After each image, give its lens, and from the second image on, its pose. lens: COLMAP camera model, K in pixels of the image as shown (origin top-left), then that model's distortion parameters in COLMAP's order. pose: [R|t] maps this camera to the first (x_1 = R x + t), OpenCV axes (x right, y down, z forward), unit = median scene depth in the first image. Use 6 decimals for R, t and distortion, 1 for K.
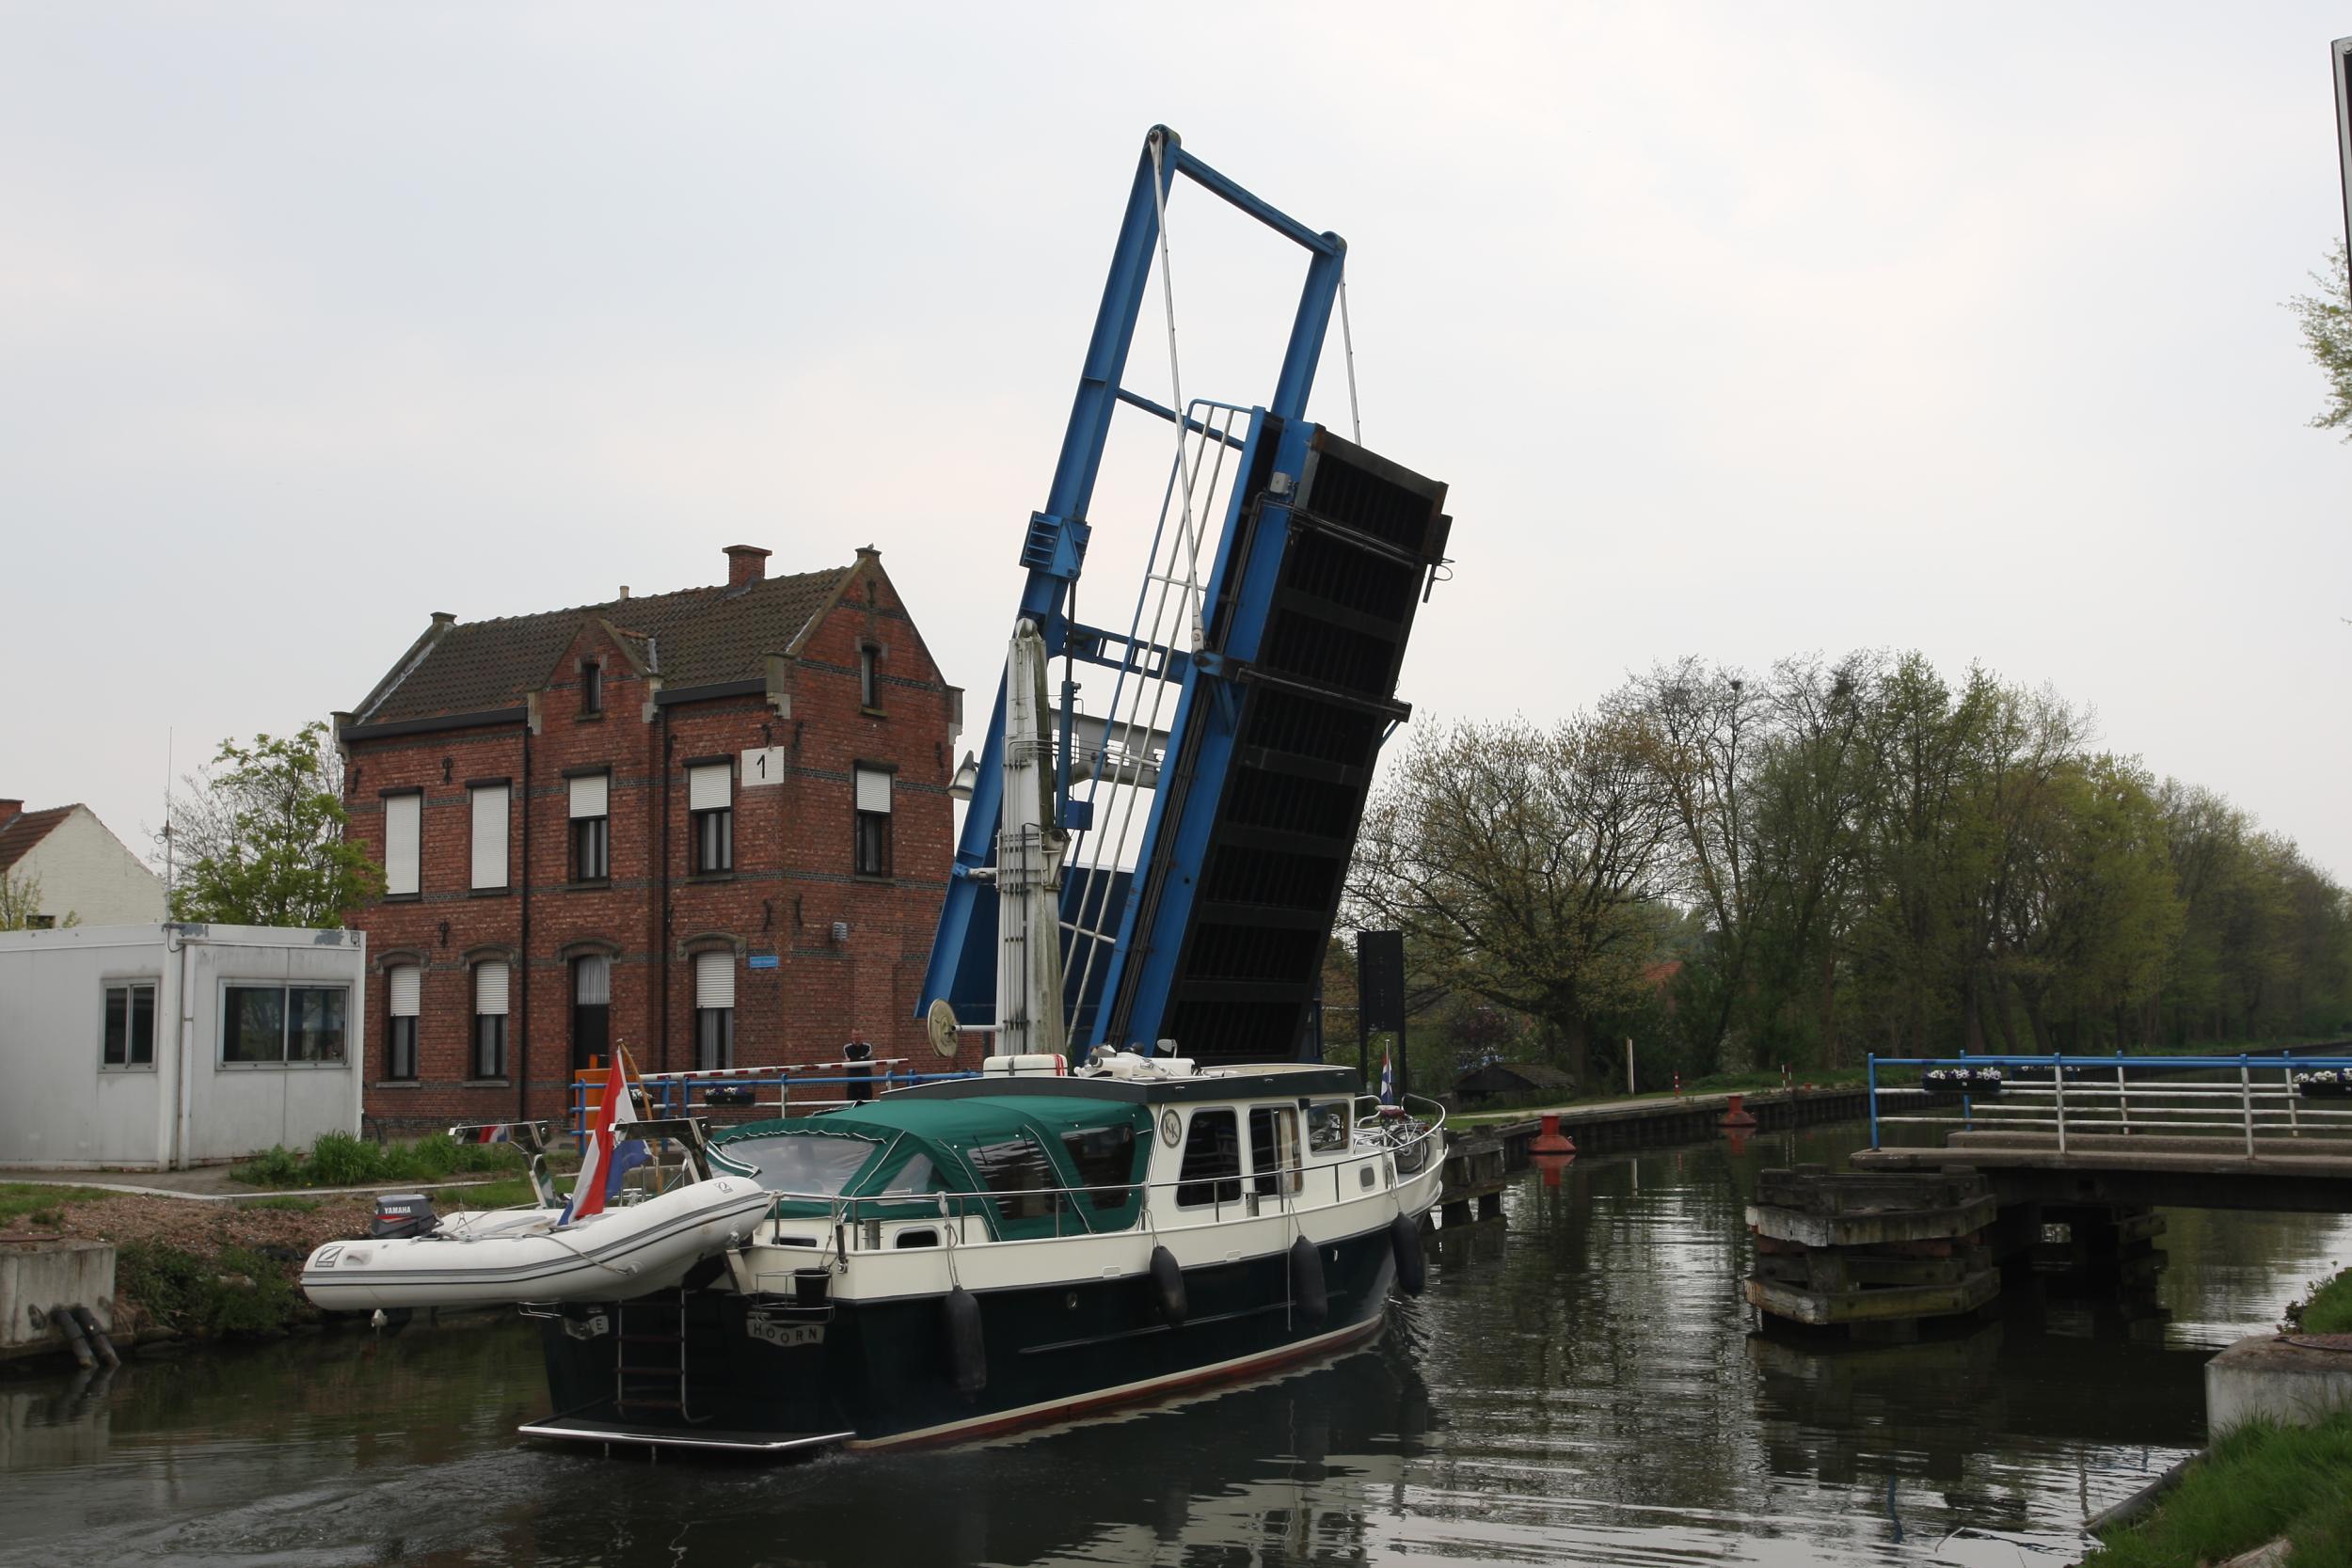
lens RADIAL K [[2445.8, 0, 1175.3], [0, 2445.8, 792.2], [0, 0, 1]] dist [0.030387, 0.000000]
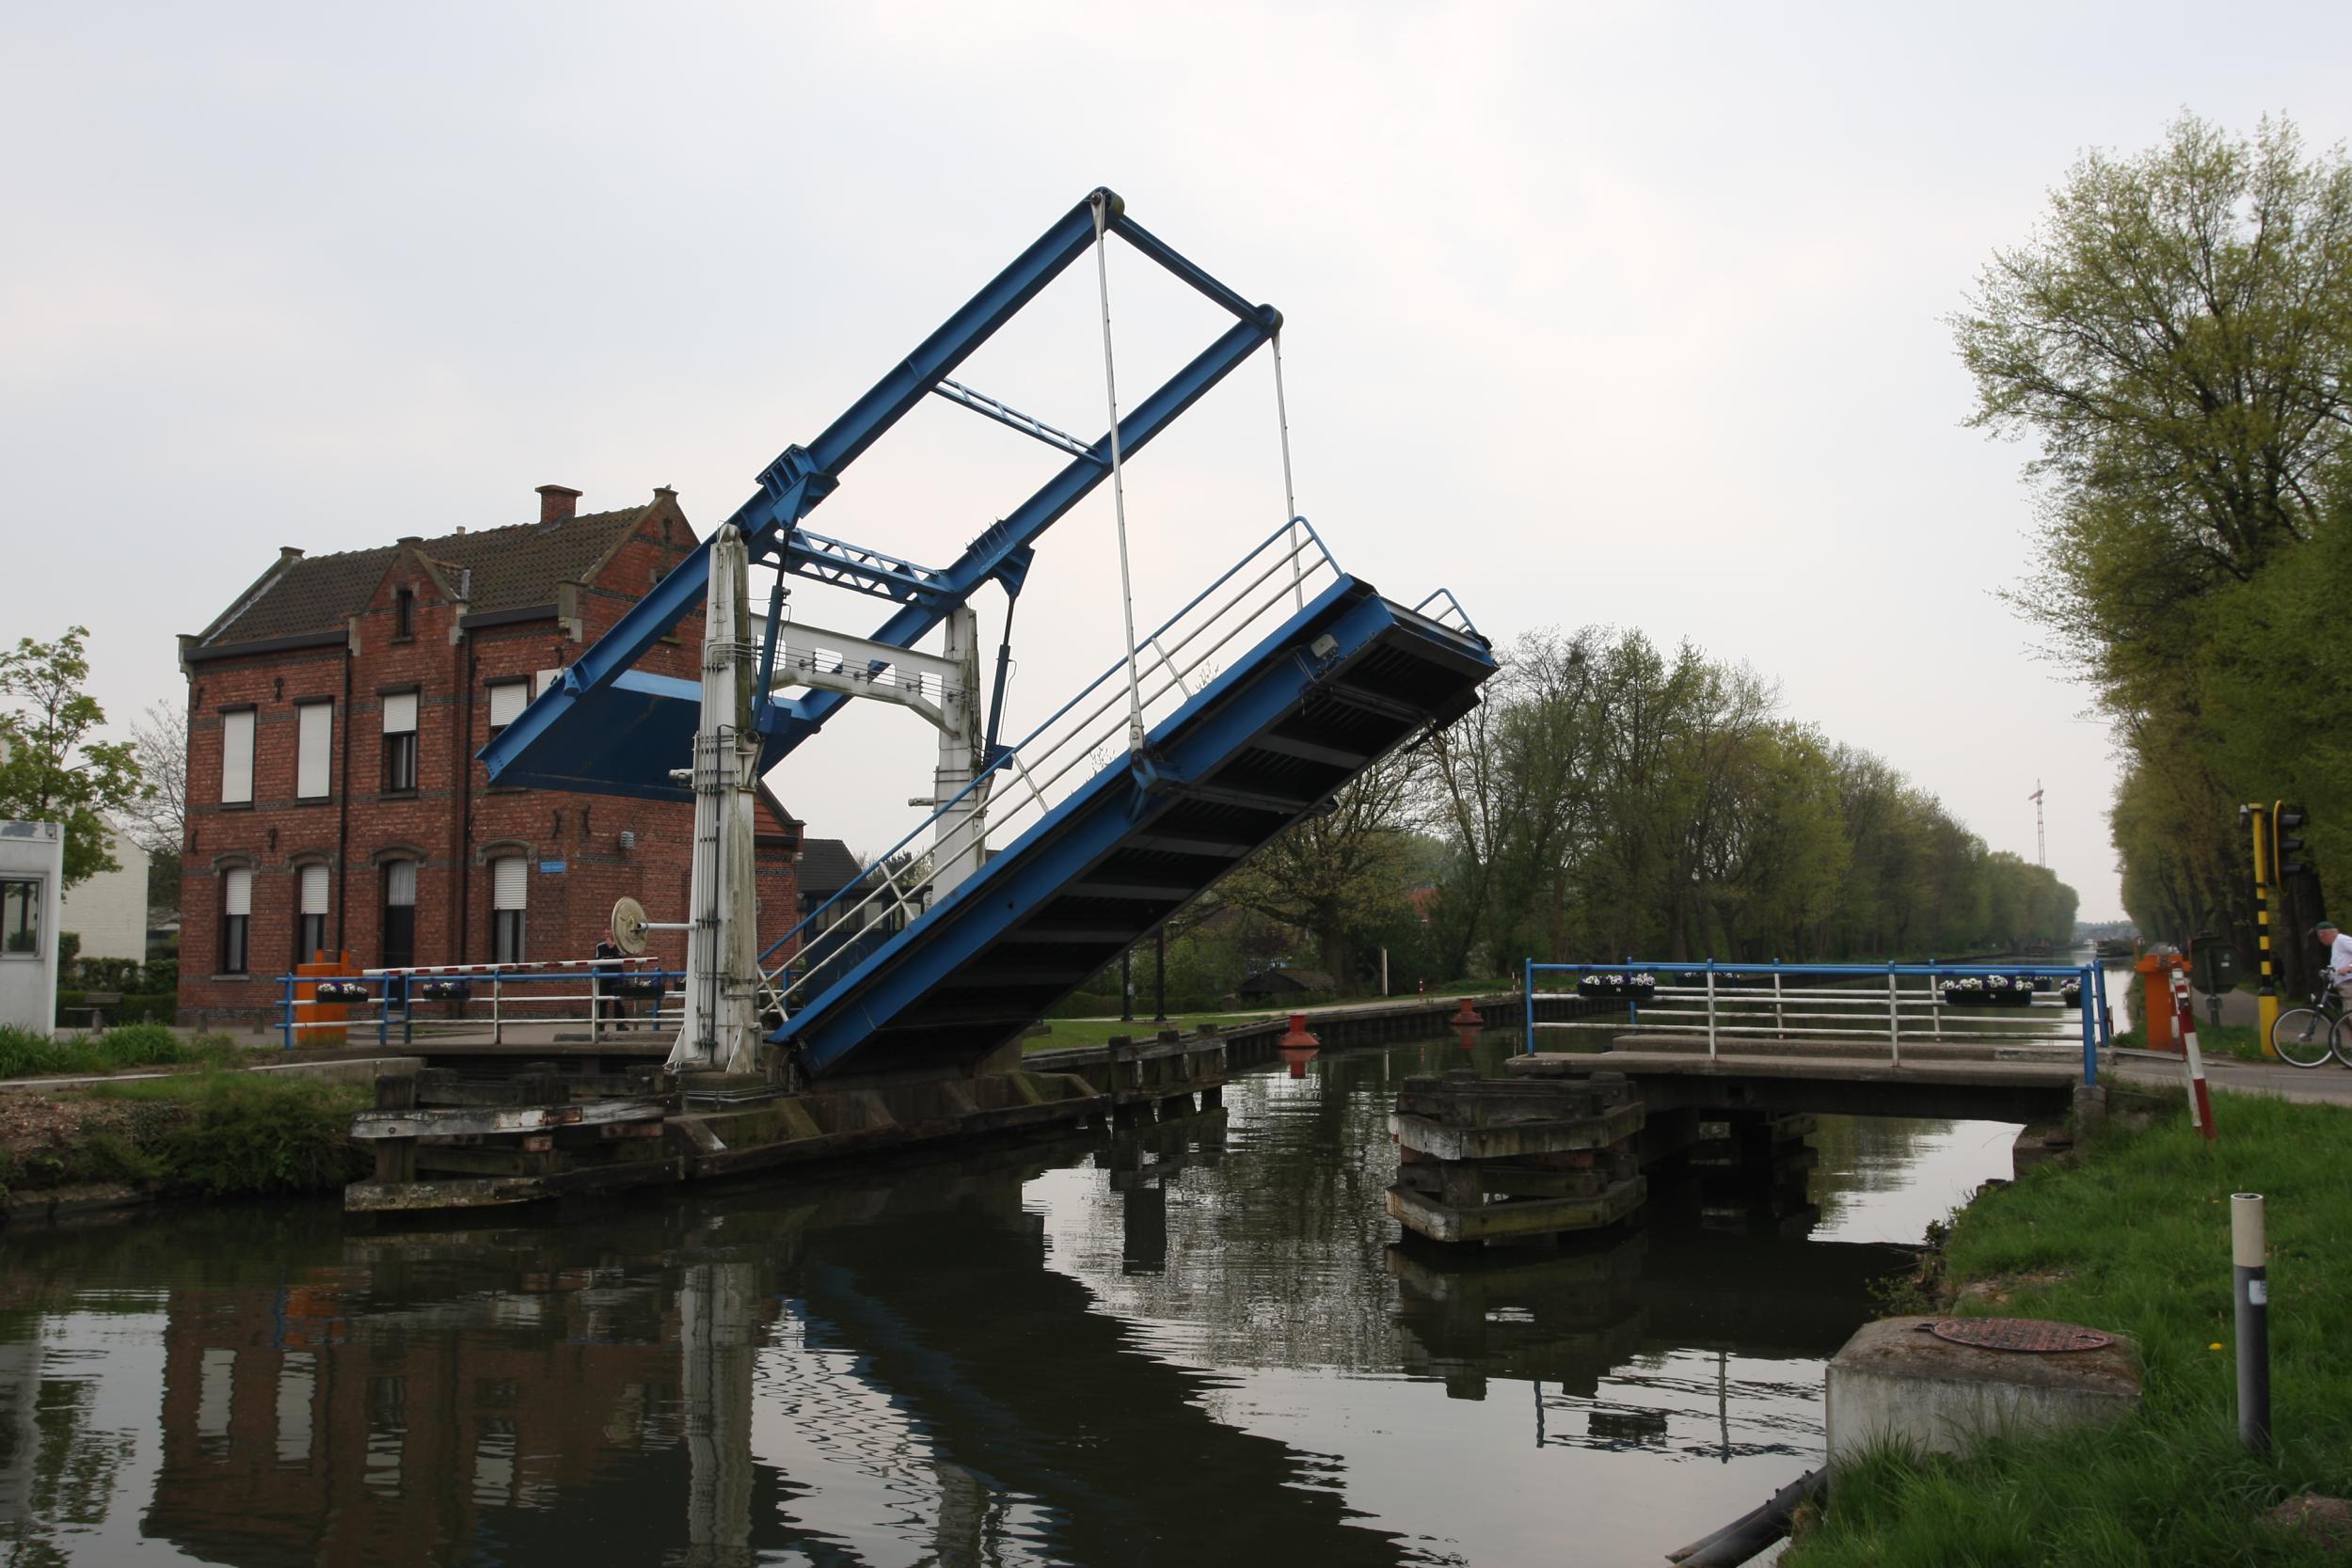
lens RADIAL K [[1934.7, 0, 1174.4], [0, 1934.7, 788.7], [0, 0, 1]] dist [-0.013283, 0.010333]
pose [[0.998616, 0.013690, 0.050787, 0.059478], [-0.014585, 0.999744, 0.017299, 0.015639], [-0.050537, -0.018016, 0.998560, 0.134916]]
